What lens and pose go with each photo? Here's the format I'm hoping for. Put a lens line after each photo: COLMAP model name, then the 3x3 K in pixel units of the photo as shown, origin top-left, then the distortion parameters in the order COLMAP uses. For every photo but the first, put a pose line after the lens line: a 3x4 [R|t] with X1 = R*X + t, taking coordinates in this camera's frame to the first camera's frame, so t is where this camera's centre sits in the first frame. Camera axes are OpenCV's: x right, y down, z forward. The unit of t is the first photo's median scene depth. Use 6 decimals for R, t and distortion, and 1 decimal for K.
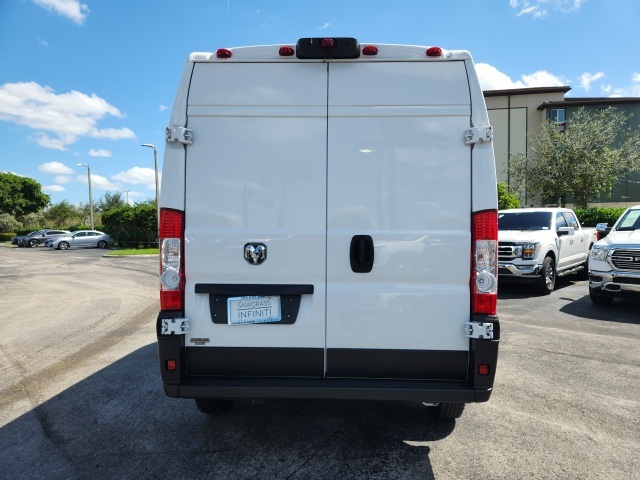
lens RADIAL K [[428.5, 0, 322.4], [0, 428.5, 237.9], [0, 0, 1]] dist [0.061013, -0.051438]
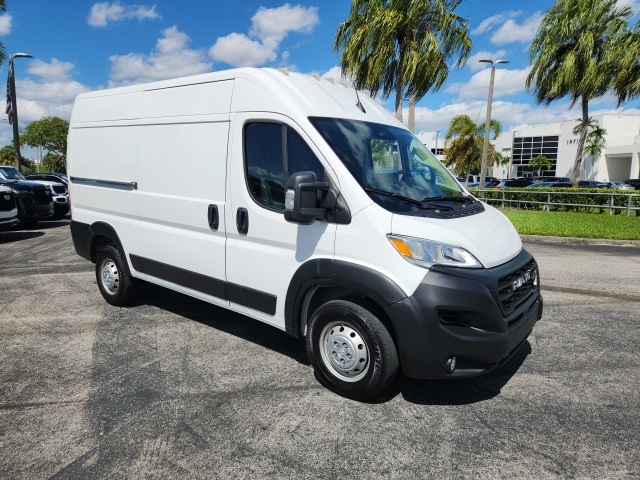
lens RADIAL K [[427.0, 0, 327.6], [0, 427.0, 229.8], [0, 0, 1]] dist [0.053924, -0.043808]
pose [[-0.576510, 0.107178, -0.810030, 1.420161], [-0.024839, 0.988603, 0.148484, -0.133328], [0.816712, 0.105723, -0.567277, 3.269726]]
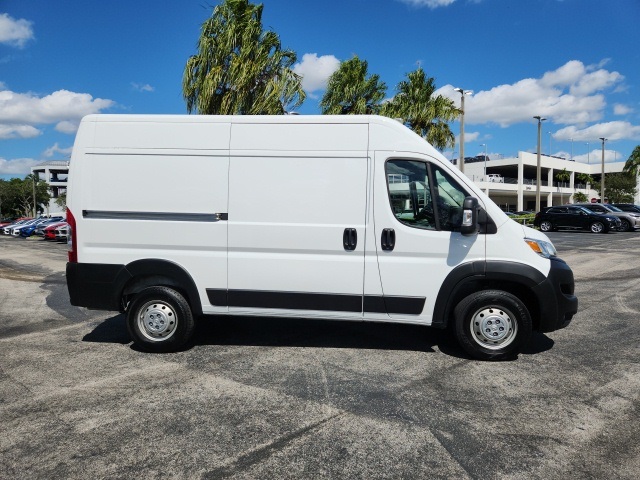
lens RADIAL K [[421.2, 0, 329.6], [0, 421.2, 232.1], [0, 0, 1]] dist [0.056476, -0.037761]
pose [[-0.052666, 0.059972, -0.996810, 2.090267], [-0.012735, 0.998074, 0.060721, -0.075810], [0.998531, 0.015893, -0.051801, 2.126494]]
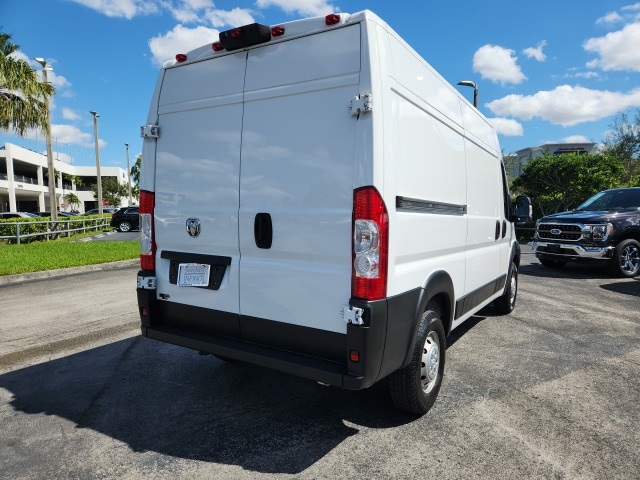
lens RADIAL K [[424.9, 0, 322.3], [0, 424.9, 238.4], [0, 0, 1]] dist [0.071356, -0.061008]
pose [[0.867194, 0.039492, -0.496402, 0.724328], [-0.014656, 0.998443, 0.053830, -0.002730], [0.497755, -0.039406, 0.866422, 0.155833]]
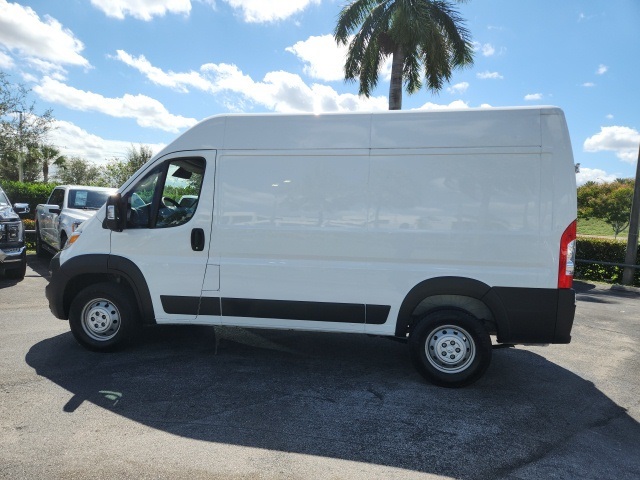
lens RADIAL K [[433.2, 0, 324.0], [0, 433.2, 240.8], [0, 0, 1]] dist [0.071789, -0.059718]
pose [[0.116463, -0.045334, 0.992160, -1.915391], [-0.026995, 0.998444, 0.048790, -0.042971], [-0.992828, -0.032466, 0.115058, 1.640266]]
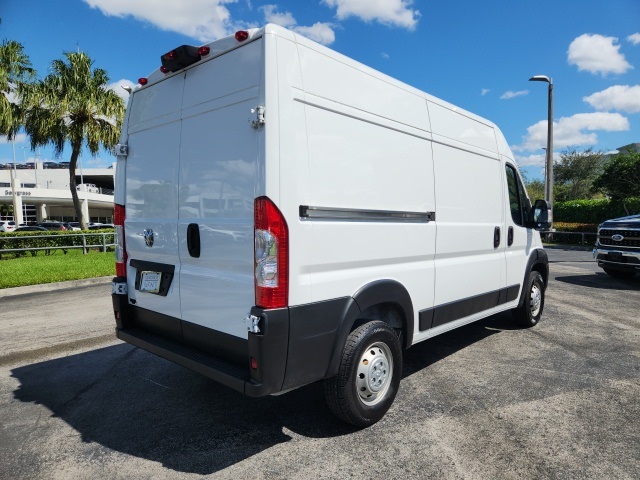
lens RADIAL K [[423.4, 0, 322.7], [0, 423.4, 241.8], [0, 0, 1]] dist [0.067429, -0.055244]
pose [[0.762566, 0.030401, -0.646196, 1.036024], [-0.000704, 0.998934, 0.046165, -0.010402], [0.646910, -0.034748, 0.761774, 0.364821]]
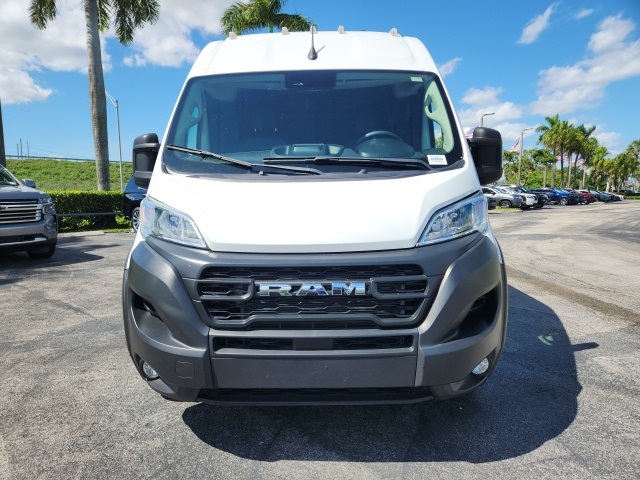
lens RADIAL K [[437.9, 0, 320.0], [0, 437.9, 240.0], [0, 0, 1]] dist [0.012945, 0.002589]
pose [[-0.999045, 0.018259, -0.039686, 0.116726], [0.012647, 0.990445, 0.137327, 0.006061], [0.041815, 0.136694, -0.989730, 3.740316]]
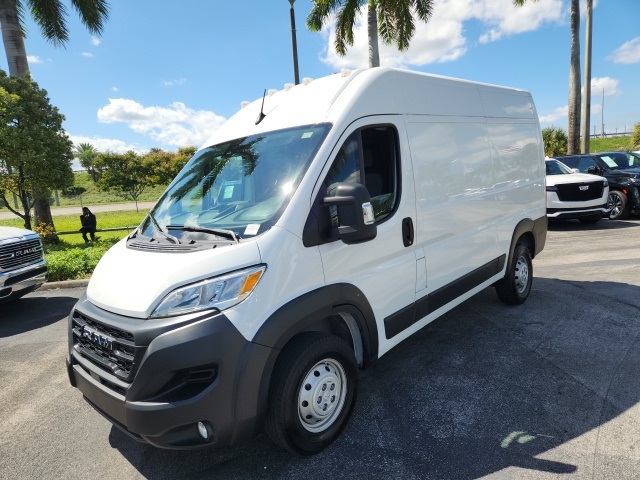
lens RADIAL K [[436.8, 0, 326.7], [0, 436.8, 237.8], [0, 0, 1]] dist [0.033689, -0.004741]
pose [[-0.762737, -0.017950, 0.646459, -0.980810], [0.097472, 0.985005, 0.142354, -0.143068], [-0.639321, 0.171590, -0.749550, 3.430739]]
